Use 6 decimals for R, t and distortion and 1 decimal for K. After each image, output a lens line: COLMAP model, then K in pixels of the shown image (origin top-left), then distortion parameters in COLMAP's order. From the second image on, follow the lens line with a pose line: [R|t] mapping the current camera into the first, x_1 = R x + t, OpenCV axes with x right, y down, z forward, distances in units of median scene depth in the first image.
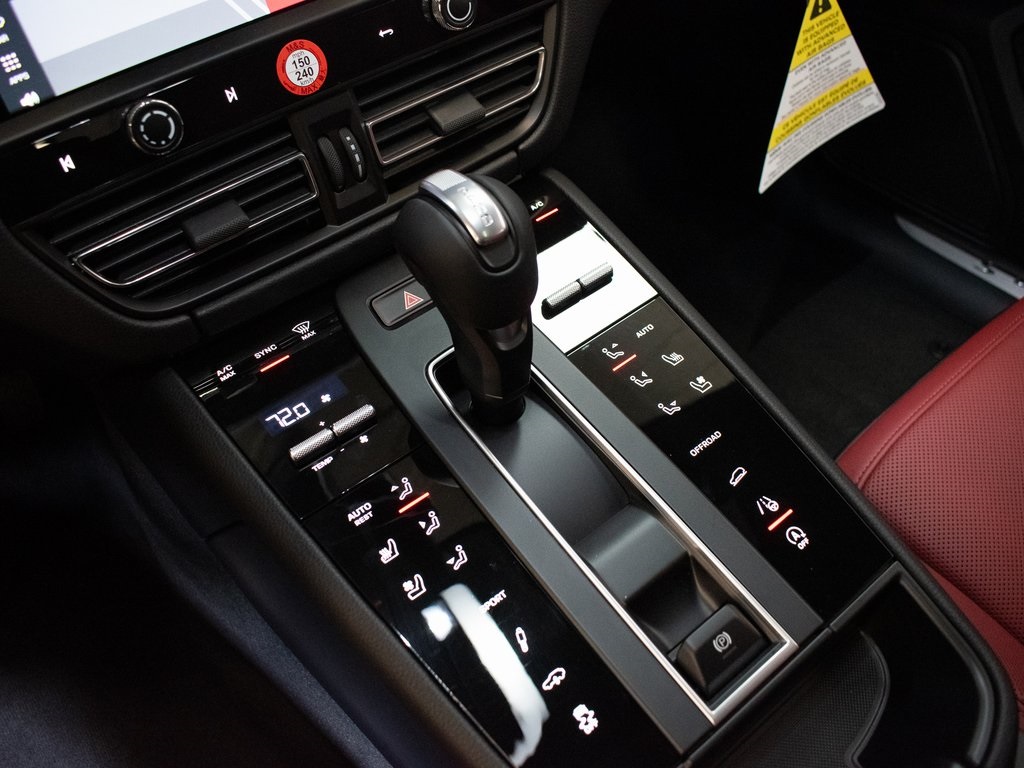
lens RADIAL K [[877.0, 0, 512.0], [0, 877.0, 384.0], [0, 0, 1]] dist [-0.104993, 0.016525]
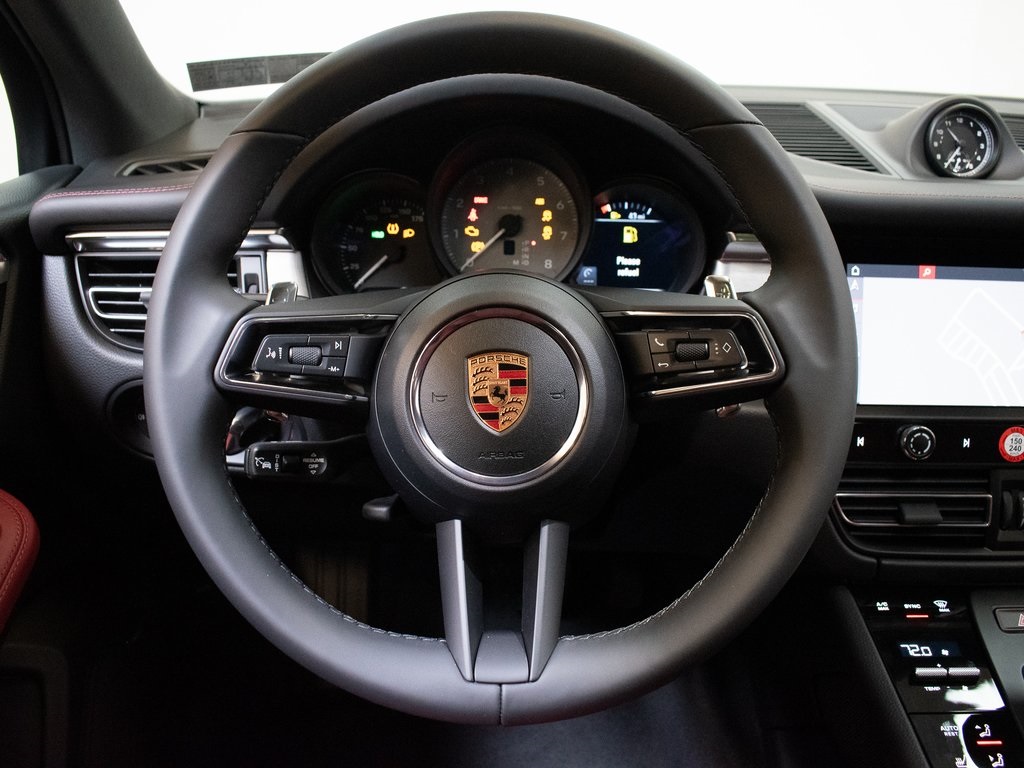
lens RADIAL K [[877.0, 0, 512.0], [0, 877.0, 384.0], [0, 0, 1]] dist [-0.104993, 0.016525]
pose [[0.768907, 0.307369, -0.560630, -0.120234], [-0.504677, 0.830127, -0.237046, 0.337736], [0.392533, 0.465204, 0.793412, -0.568750]]
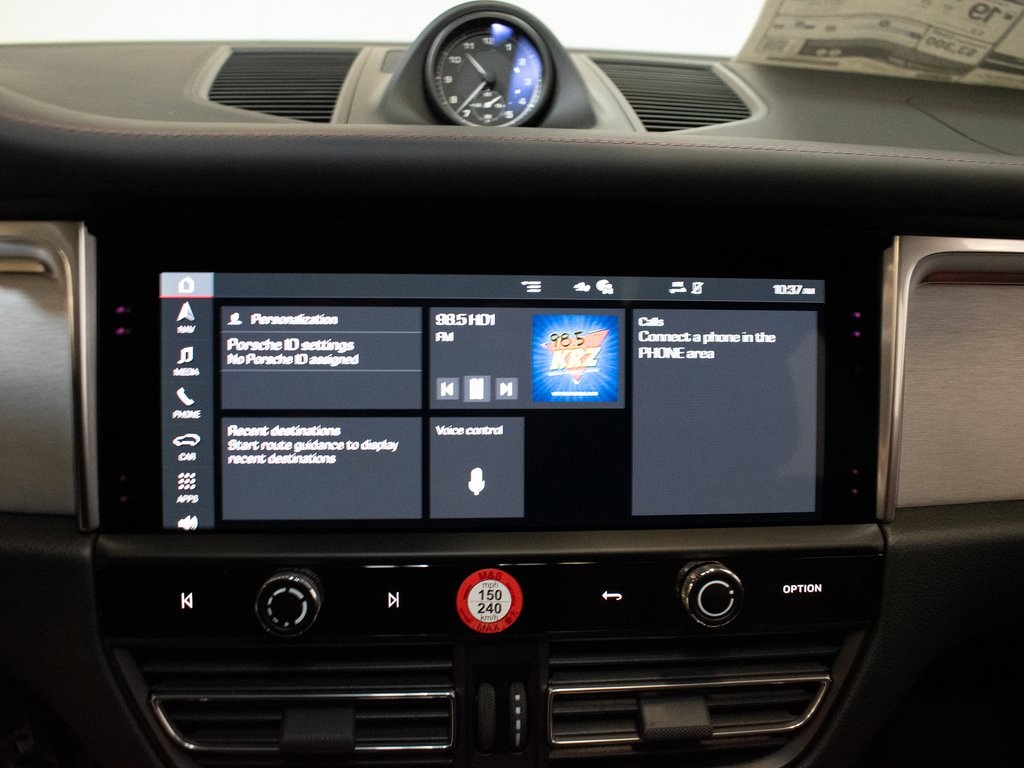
lens RADIAL K [[877.0, 0, 512.0], [0, 877.0, 384.0], [0, 0, 1]] dist [-0.104993, 0.016525]
pose [[0.822485, 0.275131, -0.497816, 0.125603], [-0.465805, 0.828084, -0.311934, -0.283887], [0.326410, 0.488446, 0.809244, 0.232133]]
